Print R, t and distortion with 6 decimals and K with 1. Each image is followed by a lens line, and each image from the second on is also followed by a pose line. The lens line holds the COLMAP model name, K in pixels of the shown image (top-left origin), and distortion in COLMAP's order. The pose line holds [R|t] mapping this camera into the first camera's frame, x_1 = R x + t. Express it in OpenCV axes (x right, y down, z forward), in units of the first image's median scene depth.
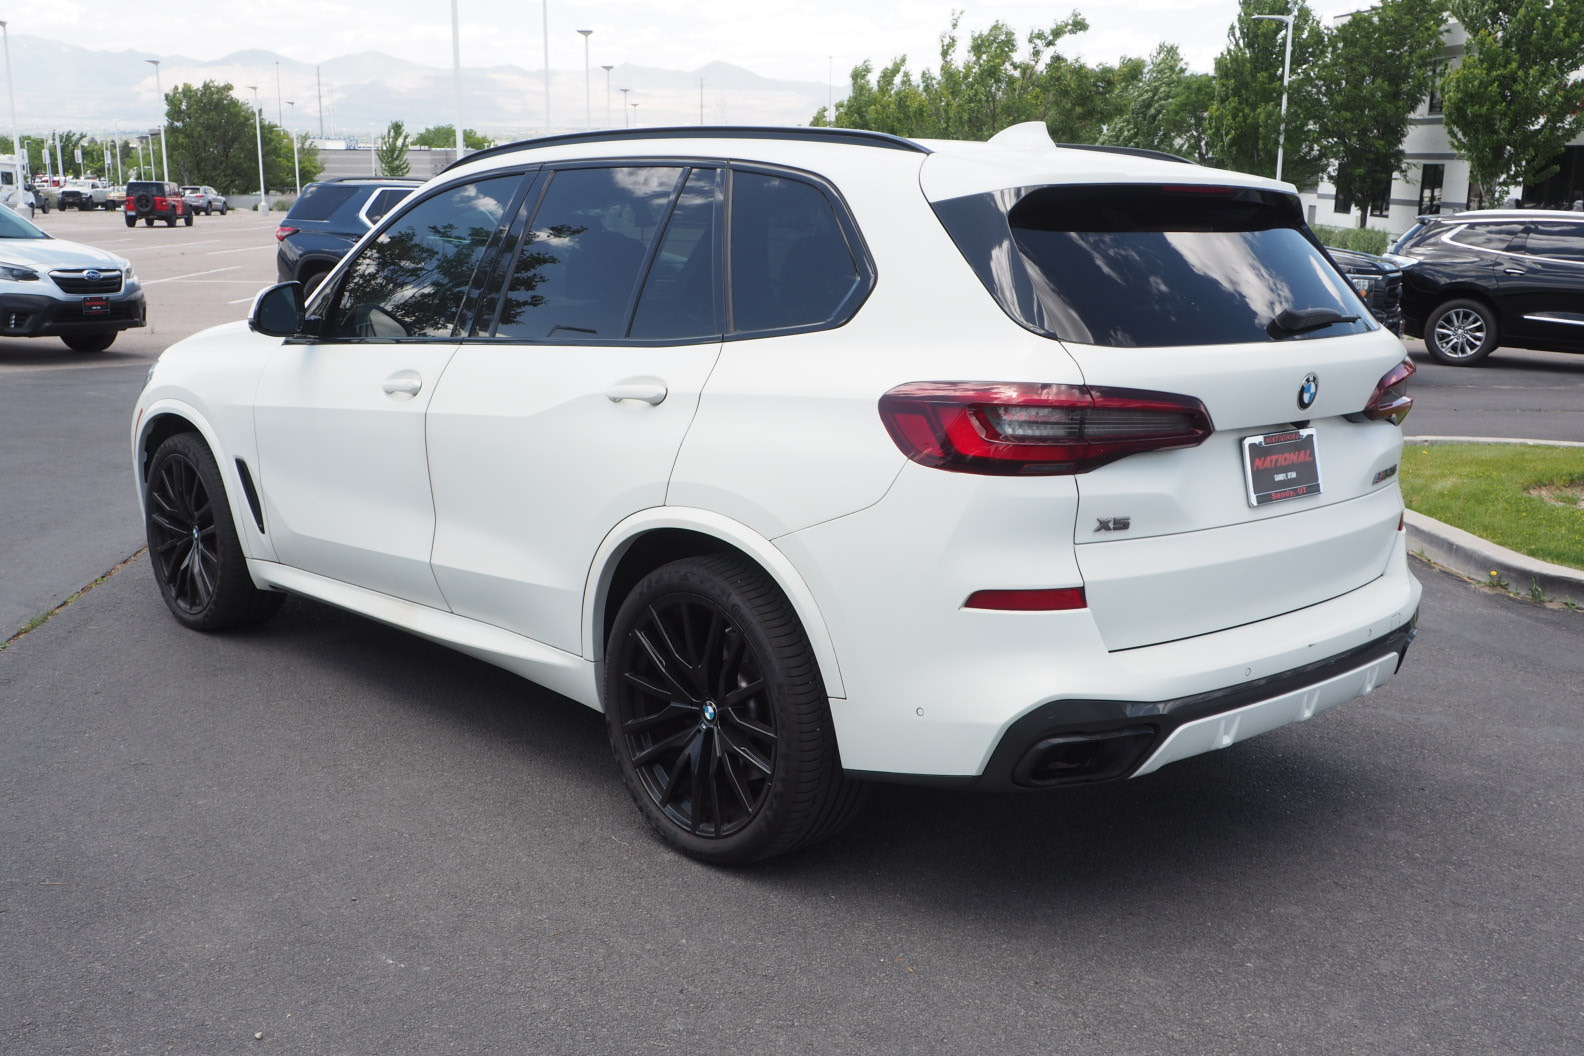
lens RADIAL K [[1696.7, 0, 792.3], [0, 1696.7, 537.2], [0, 0, 1]] dist [-0.037169, 0.000000]
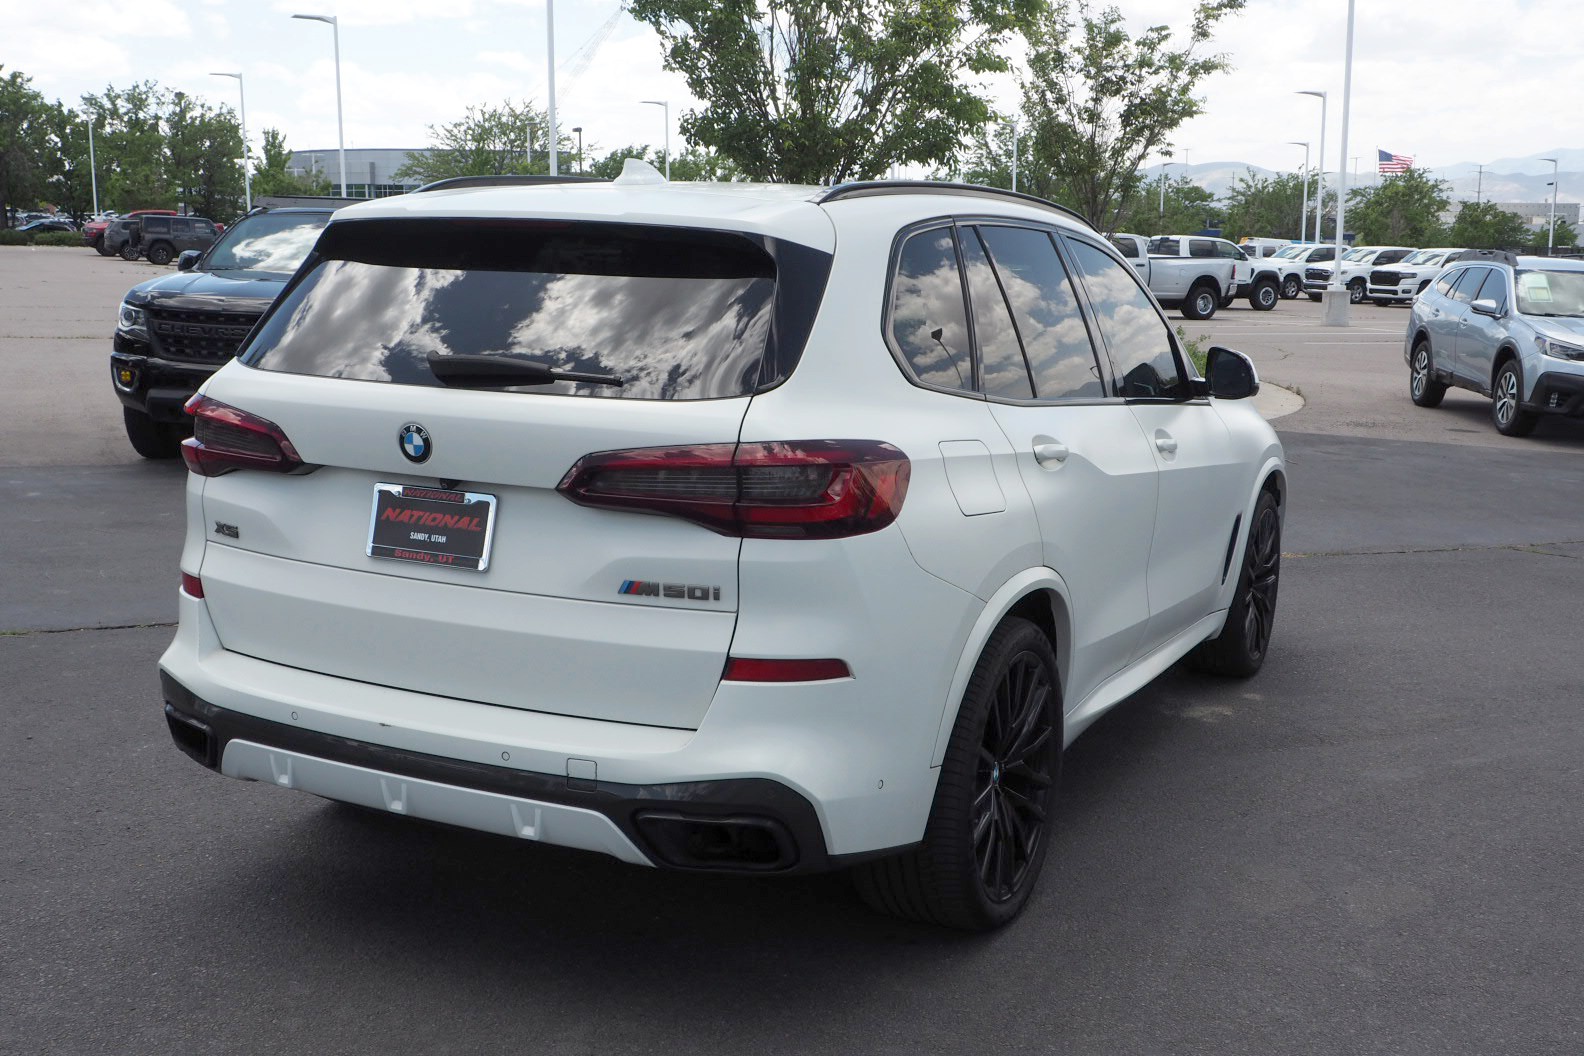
lens RADIAL K [[1713.3, 0, 791.9], [0, 1713.3, 528.6], [0, 0, 1]] dist [-0.007959, 0.000000]
pose [[0.360256, 0.148984, -0.920880, 0.923786], [-0.203536, 0.975934, 0.078266, -0.116483], [0.910378, 0.159236, 0.381910, 0.644023]]
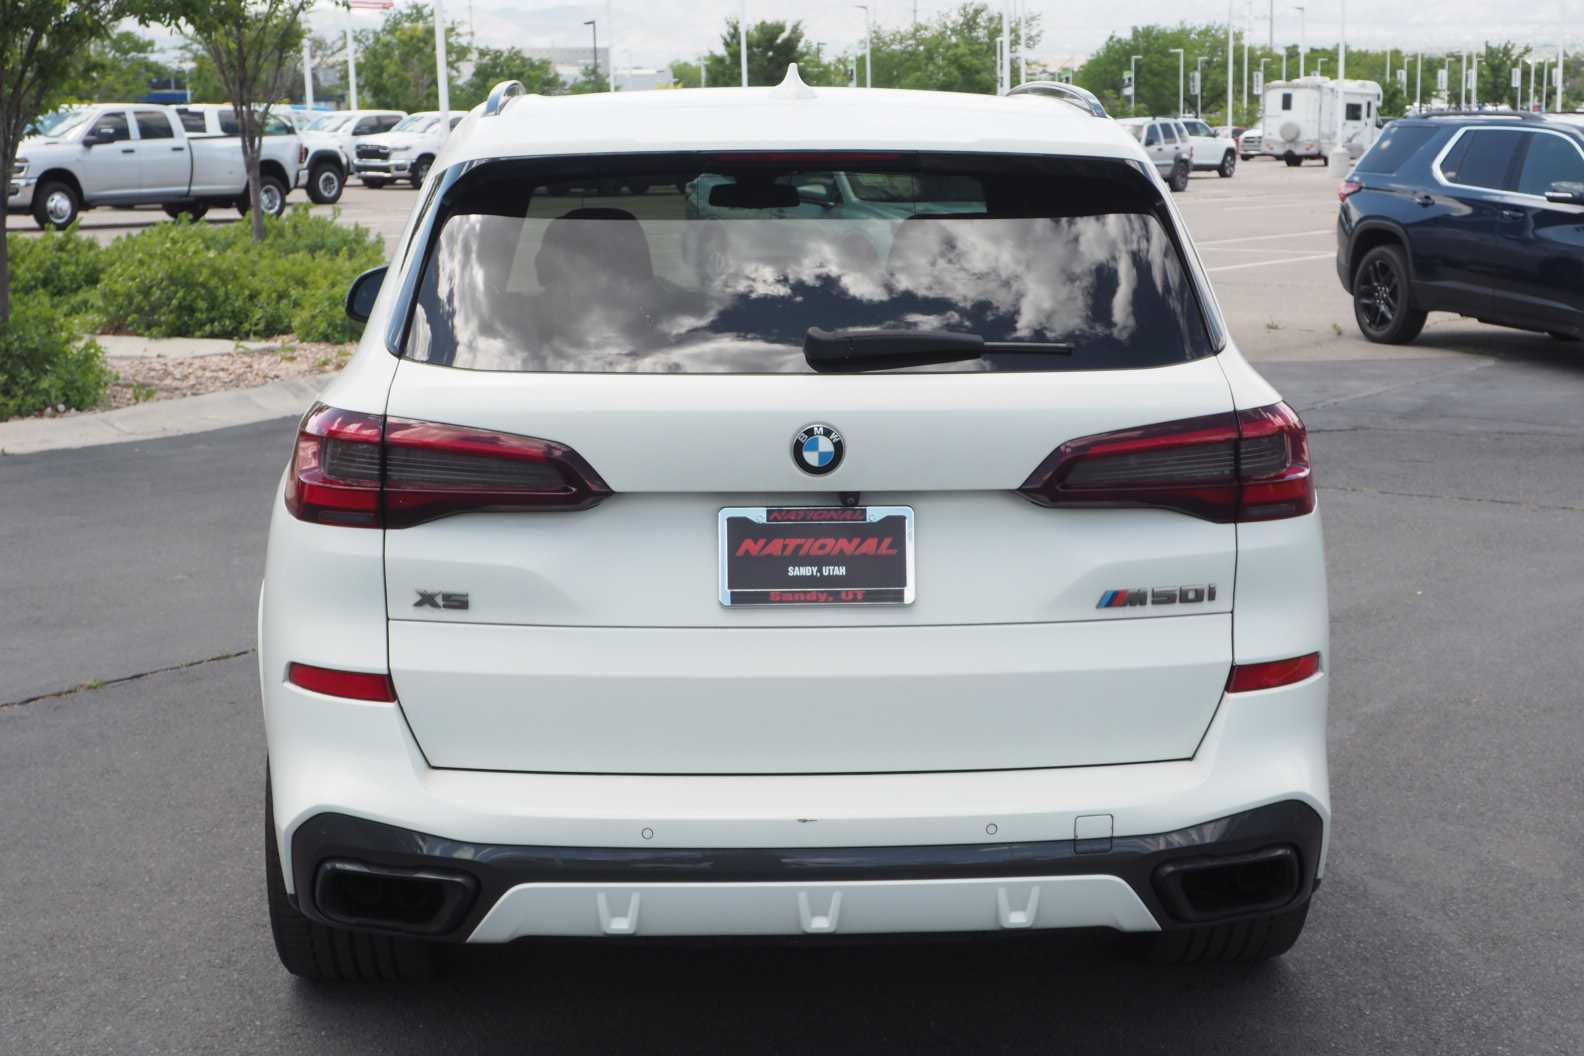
lens RADIAL K [[2418.8, 0, 791.8], [0, 2418.8, 530.6], [0, 0, 1]] dist [-0.018557, 0.000000]
pose [[0.767387, 0.091305, -0.634650, 0.701677], [-0.113639, 0.993507, 0.005525, -0.043905], [0.631034, 0.067881, 0.772780, 0.183306]]
